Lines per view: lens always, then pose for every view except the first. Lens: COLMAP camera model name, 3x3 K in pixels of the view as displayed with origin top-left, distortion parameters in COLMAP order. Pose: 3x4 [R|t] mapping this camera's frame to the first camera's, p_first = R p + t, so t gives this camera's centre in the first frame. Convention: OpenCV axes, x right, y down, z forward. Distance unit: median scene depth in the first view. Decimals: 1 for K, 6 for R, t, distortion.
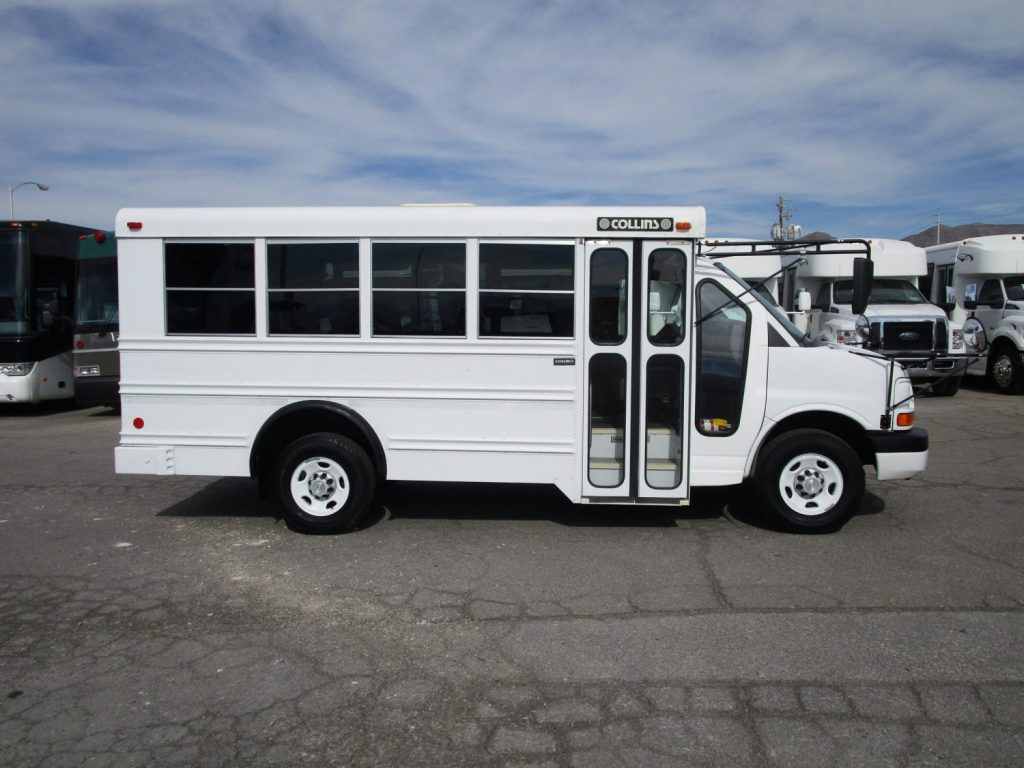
lens RADIAL K [[915.9, 0, 520.1], [0, 915.9, 405.8], [0, 0, 1]] dist [-0.014164, 0.000341]
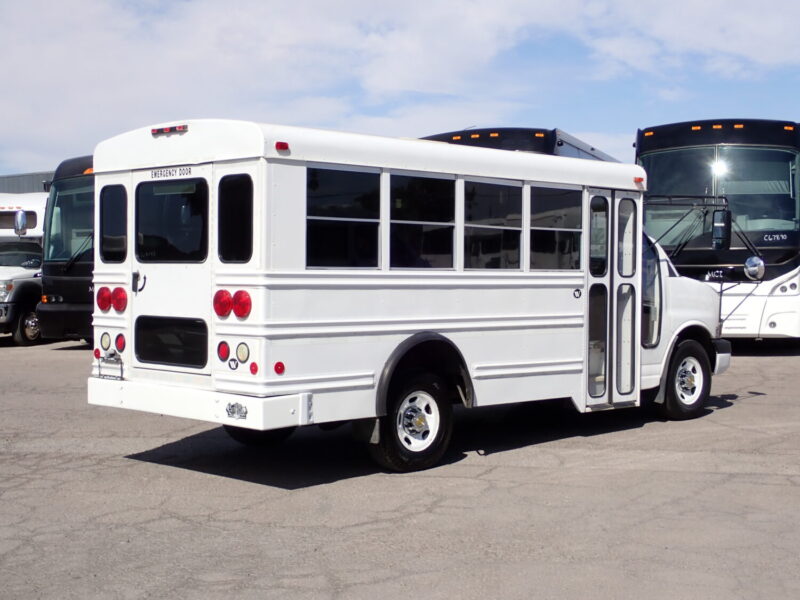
lens RADIAL K [[1205.0, 0, 395.8], [0, 1205.0, 278.4], [0, 0, 1]] dist [0.149465, 0.000000]
pose [[0.669814, -0.008199, 0.742484, -1.244562], [0.051853, 0.998014, -0.035757, -0.020728], [-0.740716, 0.062450, 0.668909, 0.138495]]
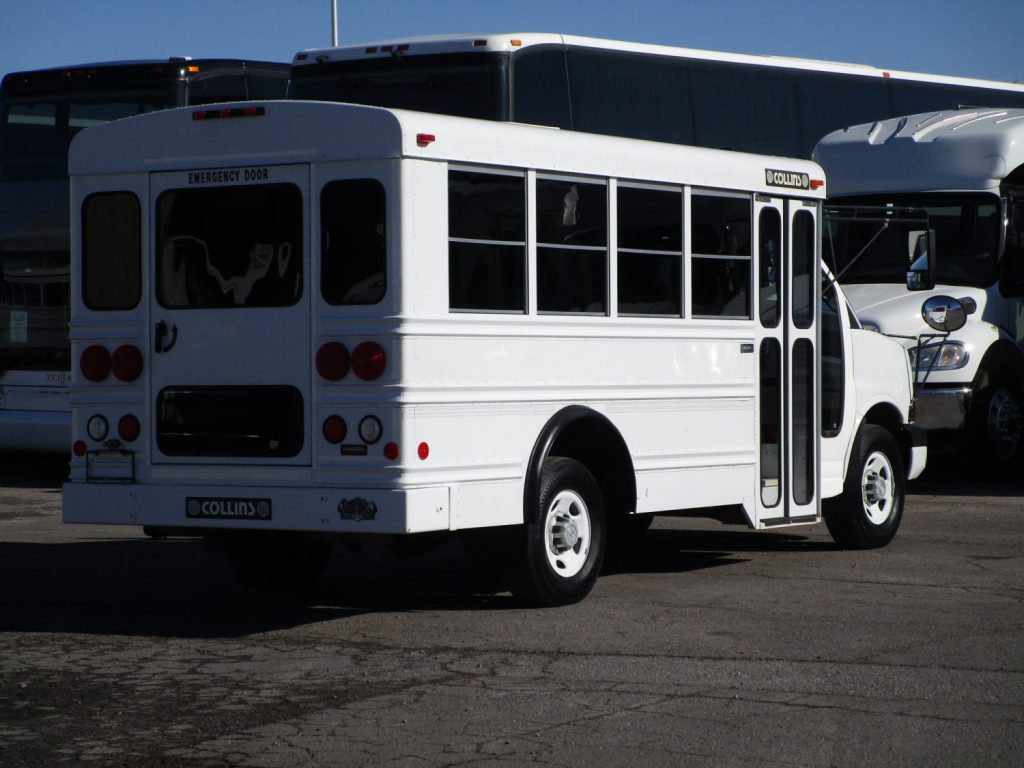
lens RADIAL K [[2837.7, 0, 430.6], [0, 2837.7, 401.2], [0, 0, 1]] dist [-0.056859, 0.000000]
pose [[0.513234, -0.020102, 0.858013, -2.159927], [0.072735, 0.997148, -0.020146, 0.025997], [-0.855161, 0.072747, 0.513233, -0.009542]]
